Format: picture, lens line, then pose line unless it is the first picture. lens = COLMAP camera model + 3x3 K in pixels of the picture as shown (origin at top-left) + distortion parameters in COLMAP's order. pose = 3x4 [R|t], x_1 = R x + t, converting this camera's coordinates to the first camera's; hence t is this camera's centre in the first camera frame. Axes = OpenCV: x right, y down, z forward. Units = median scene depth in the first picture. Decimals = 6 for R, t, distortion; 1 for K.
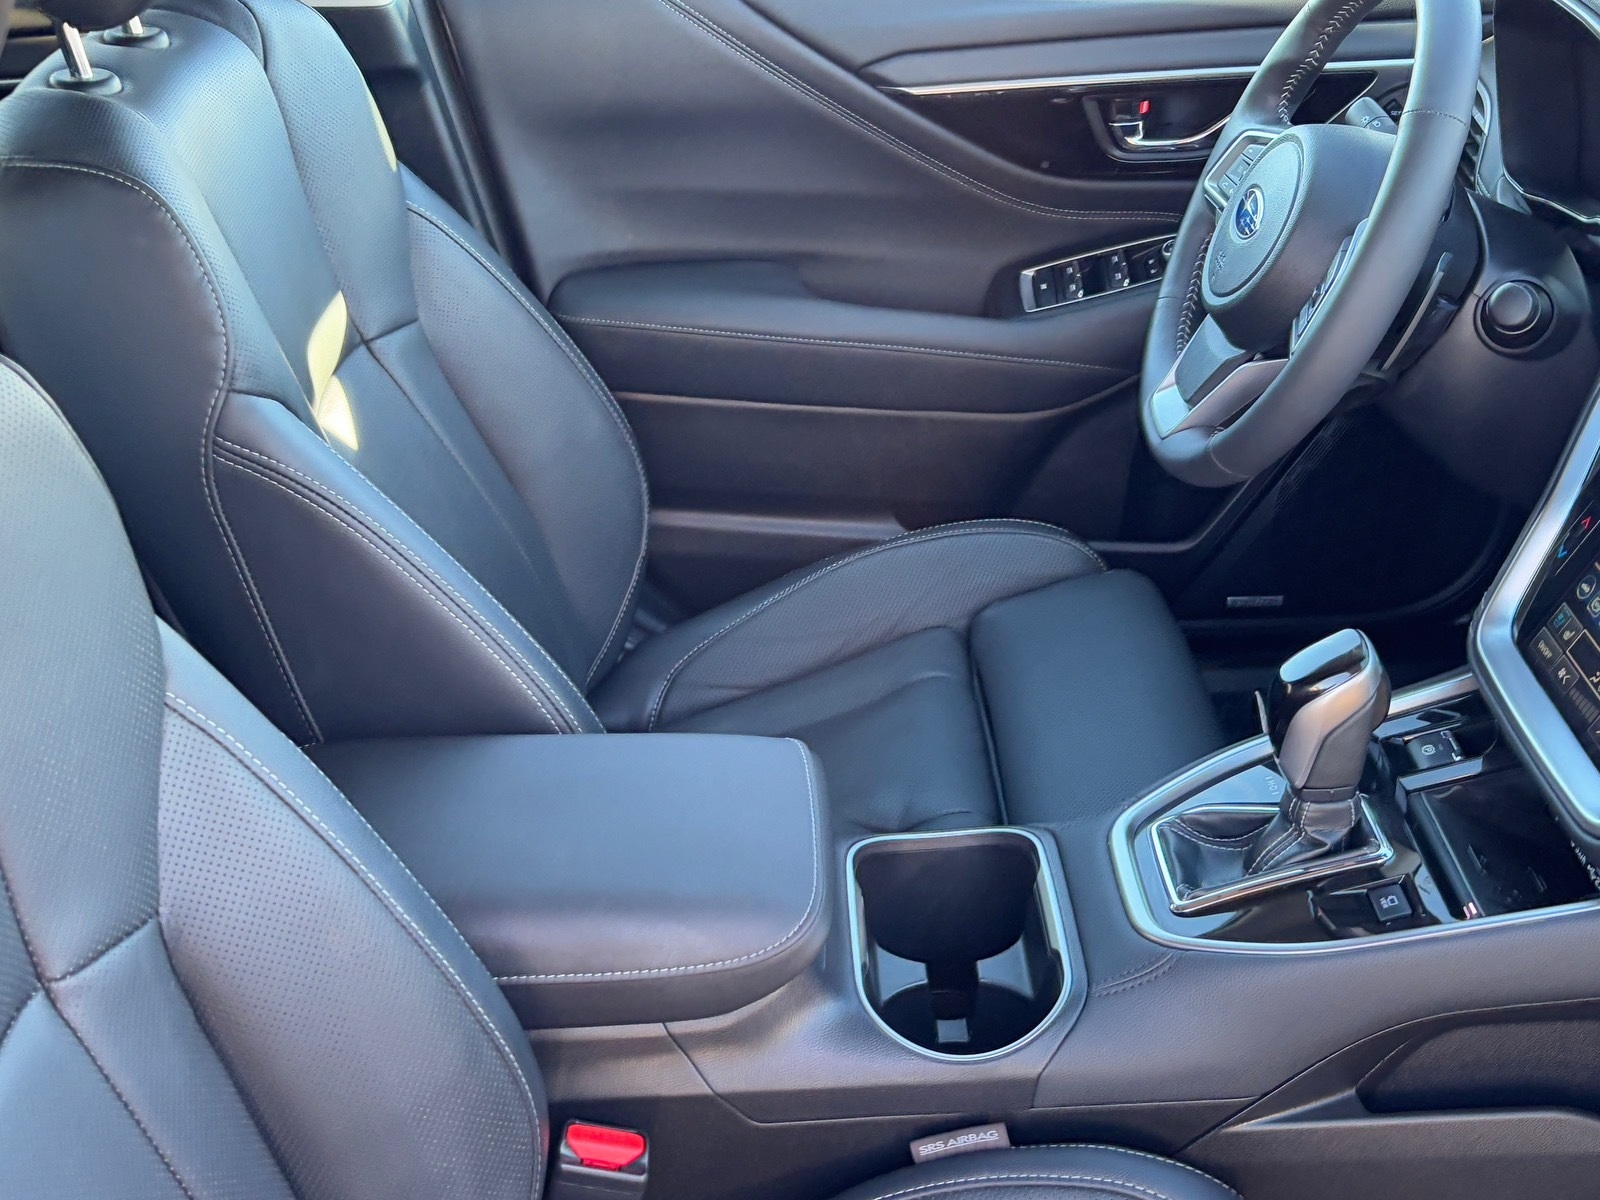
lens RADIAL K [[1908.0, 0, 803.6], [0, 1908.0, 610.6], [0, 0, 1]] dist [0.226102, -0.764182]
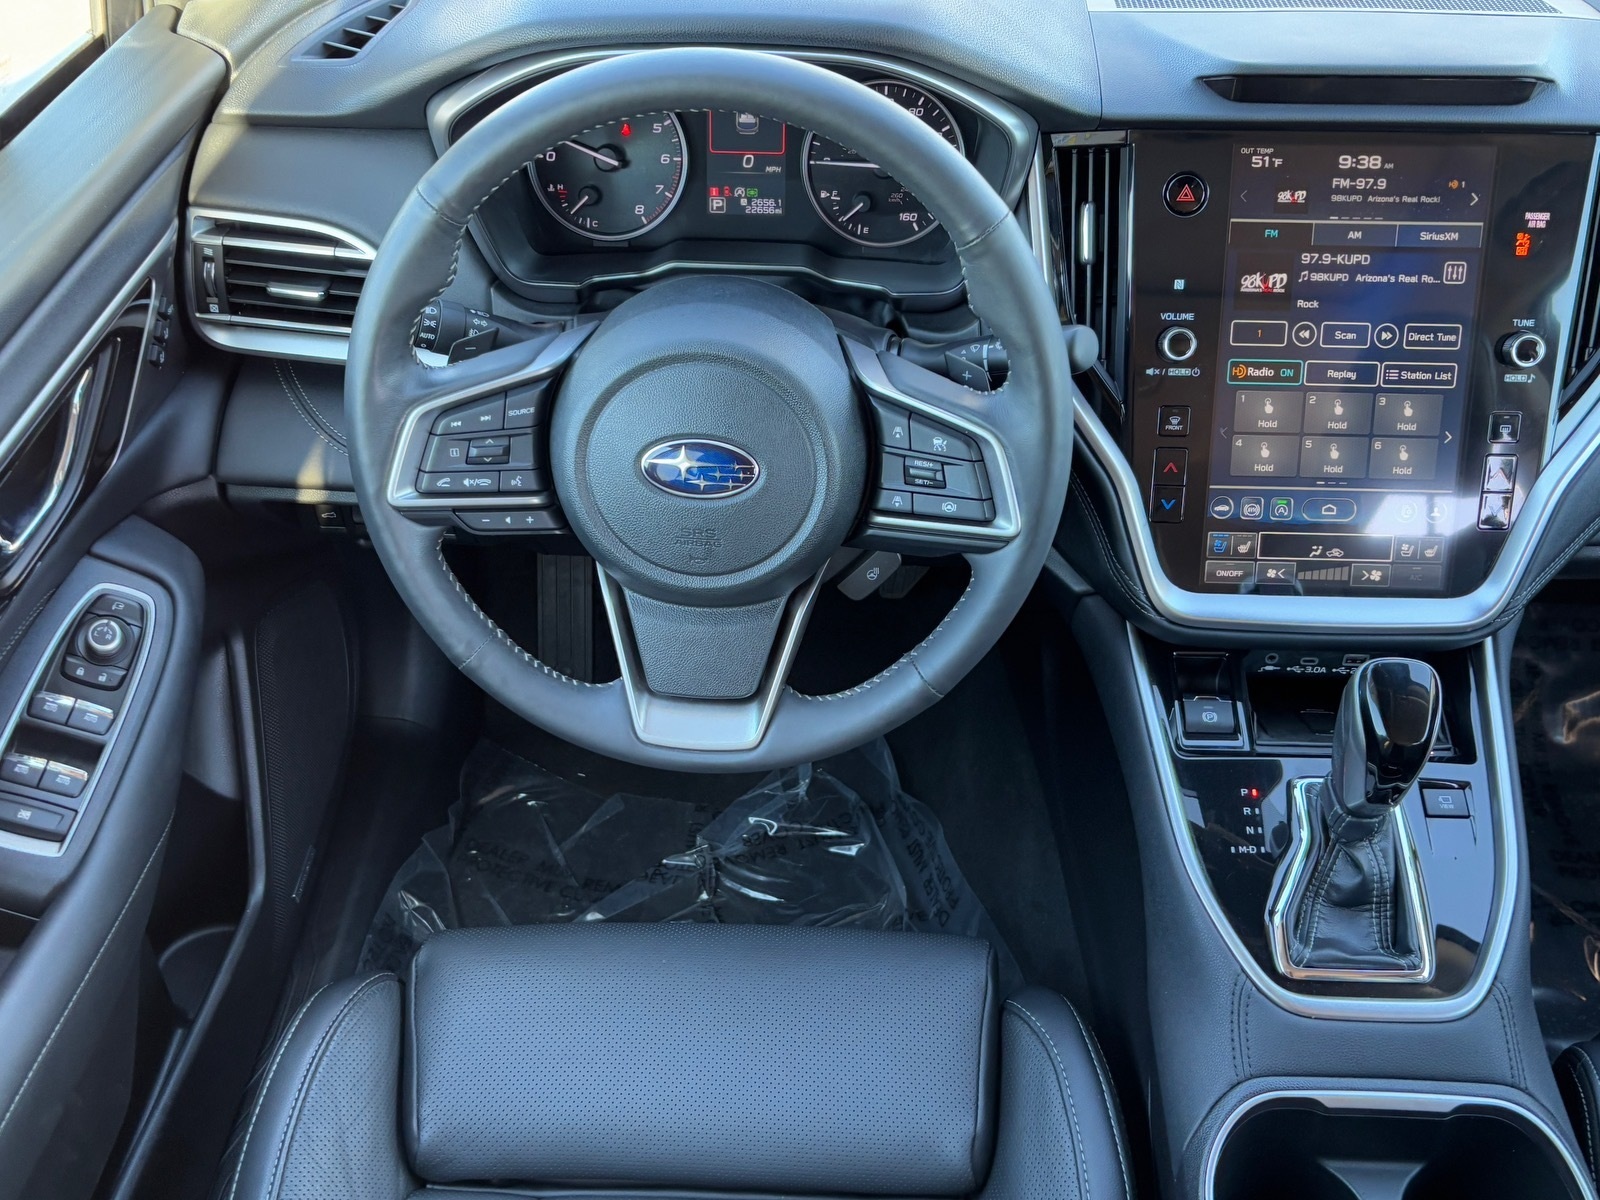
lens RADIAL K [[1508.9, 0, 798.5], [0, 1508.9, 606.4], [0, 0, 1]] dist [0.012859, -0.017452]
pose [[0.060987, -0.642824, 0.763582, -0.262056], [0.499315, 0.682054, 0.534309, -0.483967], [-0.864271, 0.348682, 0.362569, 0.810343]]
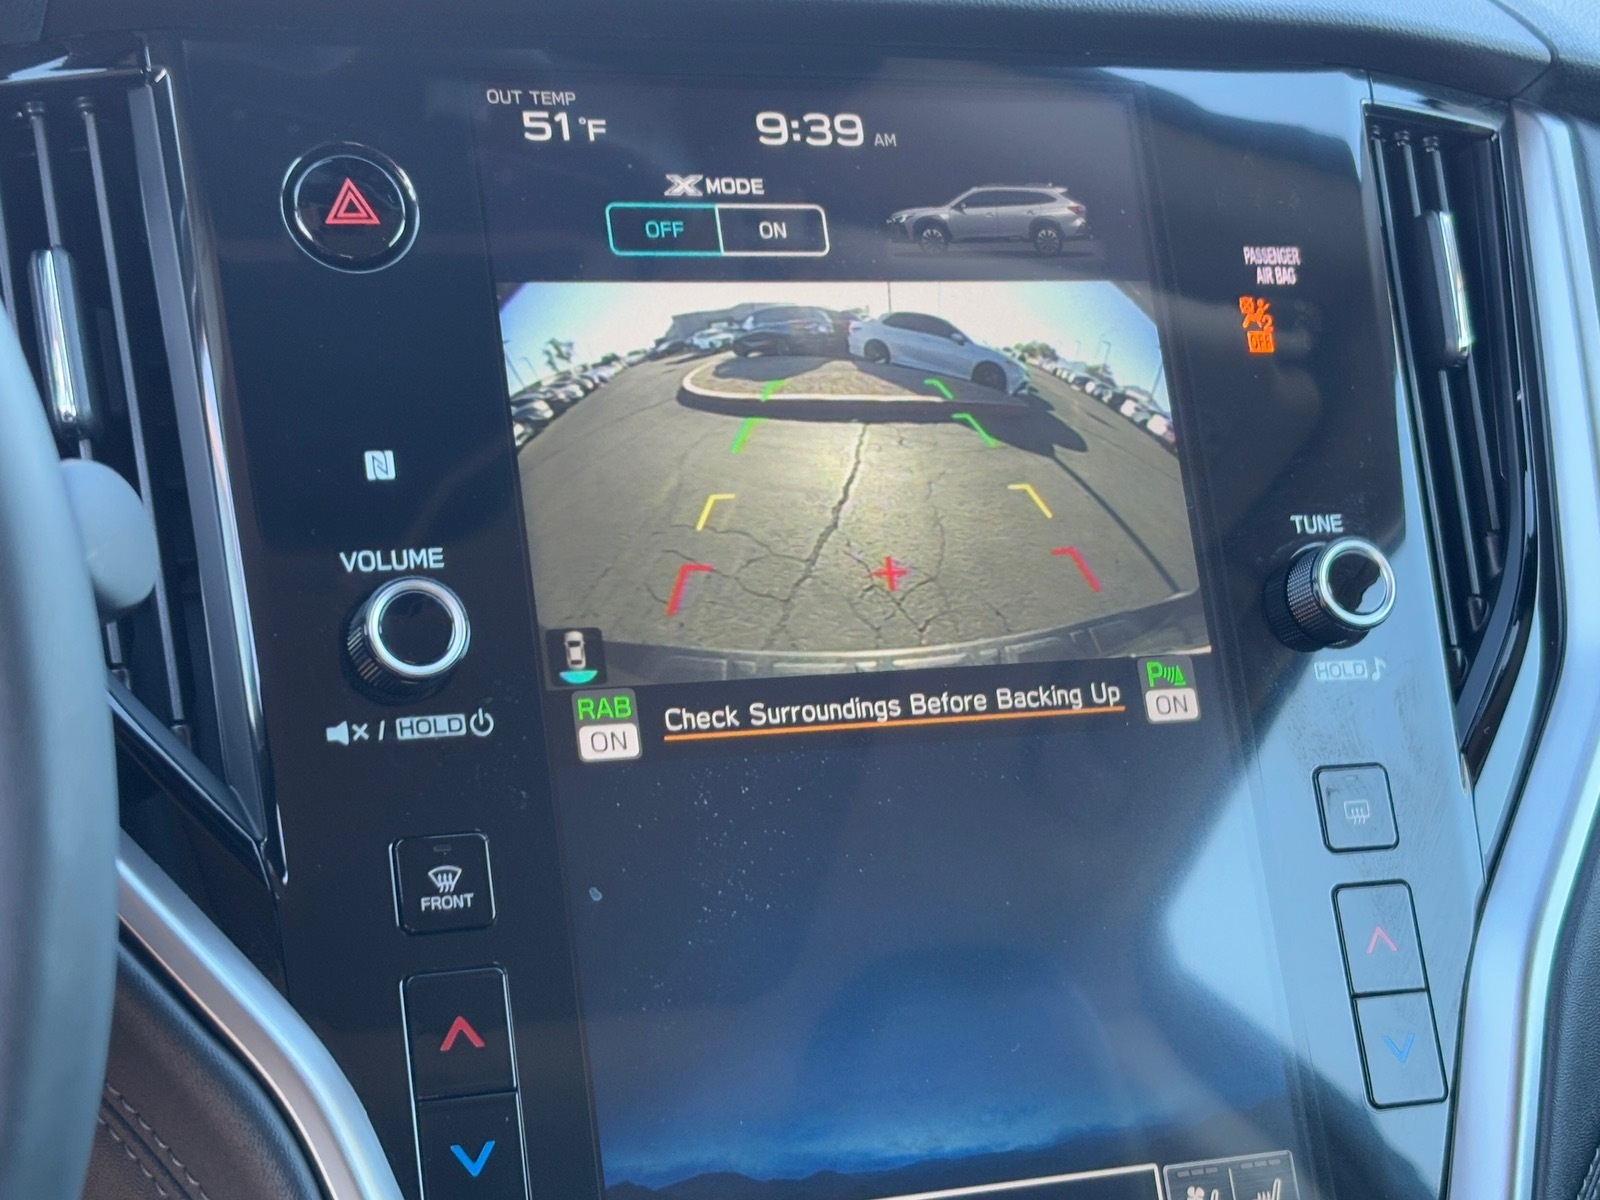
lens RADIAL K [[2895.9, 0, 797.7], [0, 2895.9, 653.0], [0, 0, 1]] dist [0.277116, -1.297272]
pose [[-0.357547, -0.245330, 0.901095, -0.029870], [0.426131, 0.815719, 0.391171, -0.234147], [-0.831007, 0.523847, -0.187115, 0.907260]]
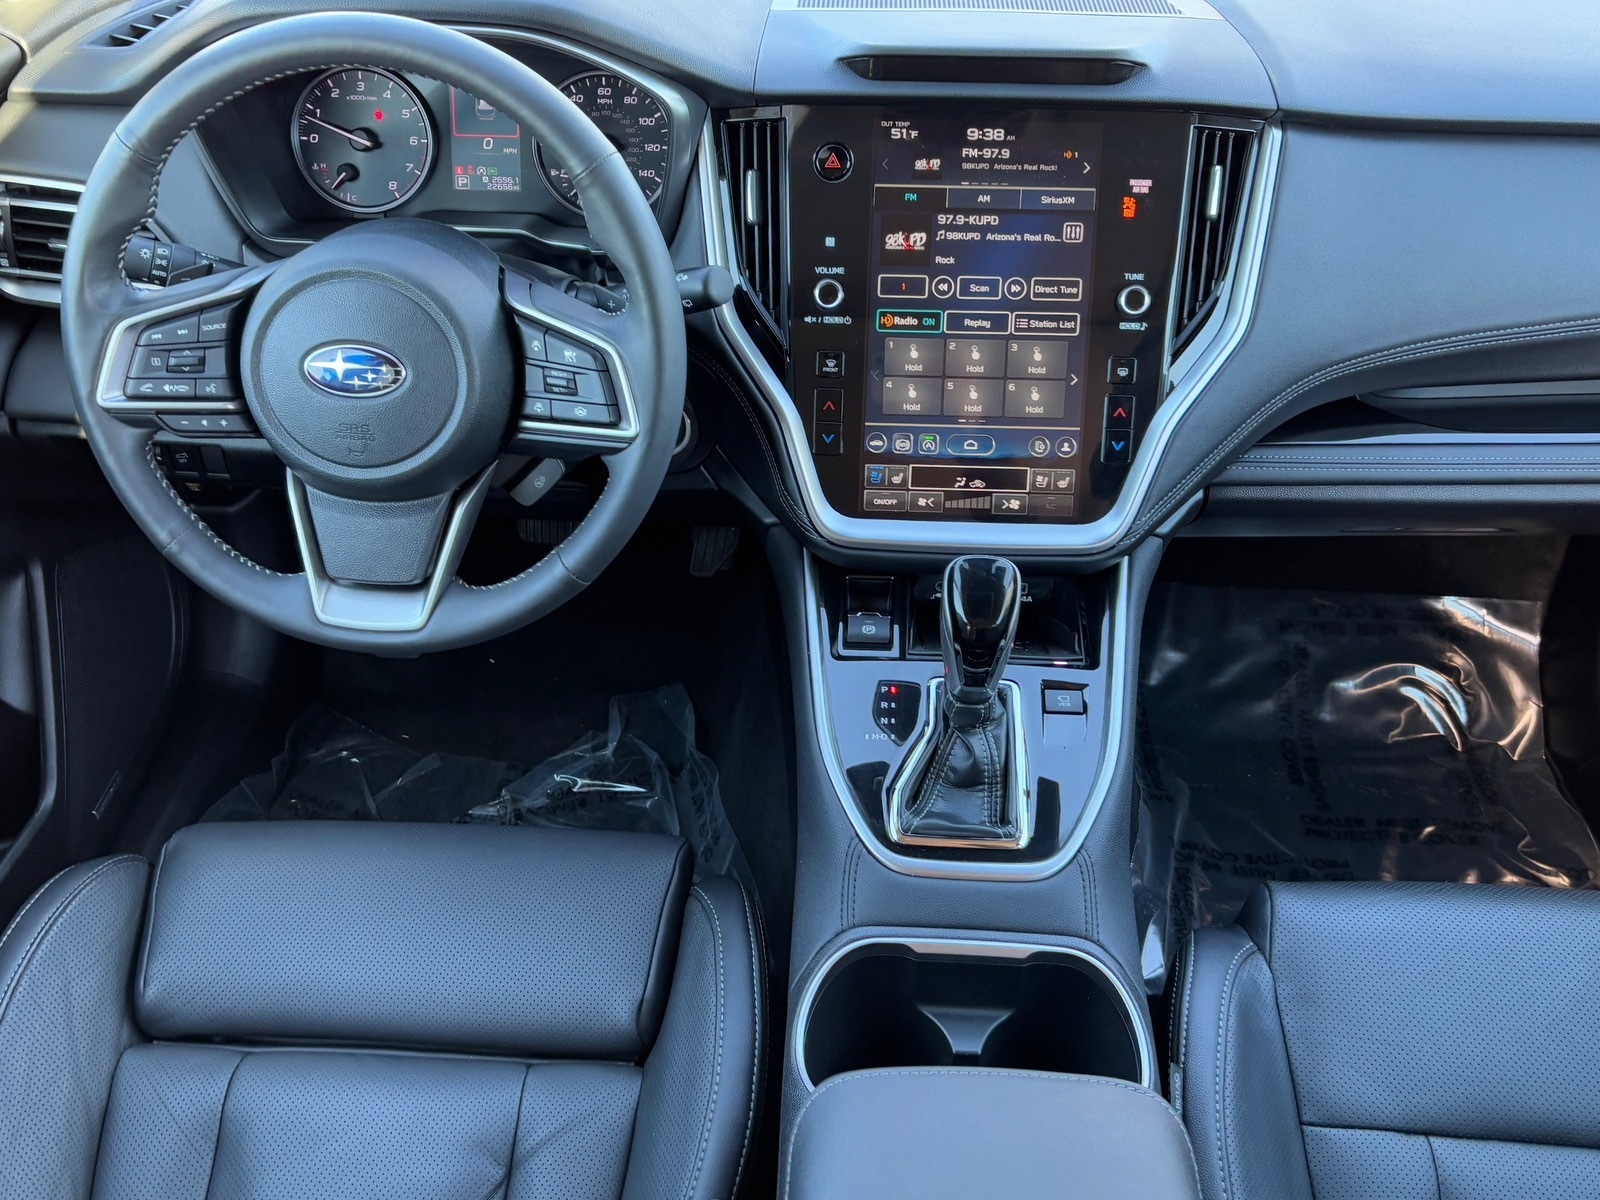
lens RADIAL K [[1486.5, 0, 789.4], [0, 1486.5, 611.9], [0, 0, 1]] dist [0.172920, -0.611985]
pose [[0.083418, -0.600898, 0.794961, -0.372340], [0.499116, 0.715661, 0.488583, -0.377028], [-0.862511, 0.356021, 0.359617, 0.658226]]
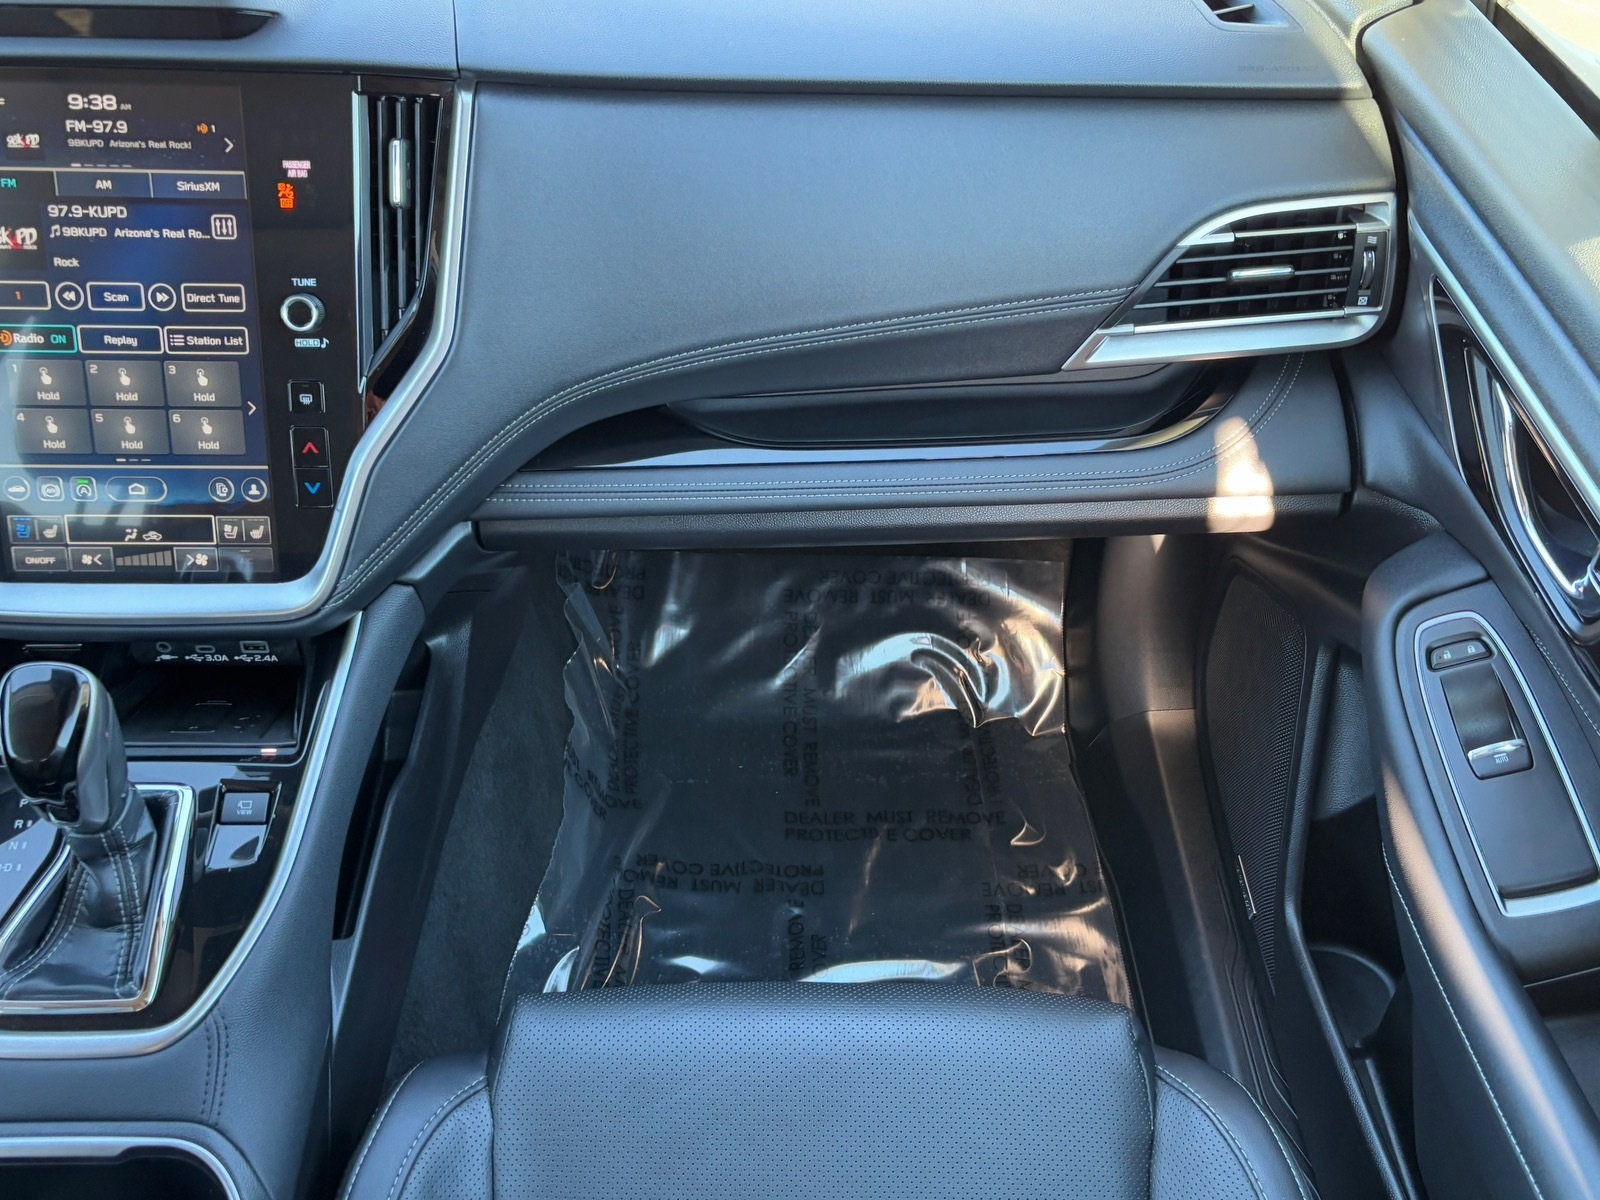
lens RADIAL K [[1486.4, 0, 800.0], [0, 1486.4, 600.0], [0, 0, 1]] dist [0.011646, 0.020462]
pose [[0.001871, -0.678170, 0.734903, -0.171271], [0.479269, 0.645610, 0.594550, -0.209127], [-0.877666, 0.351104, 0.326234, 0.372101]]
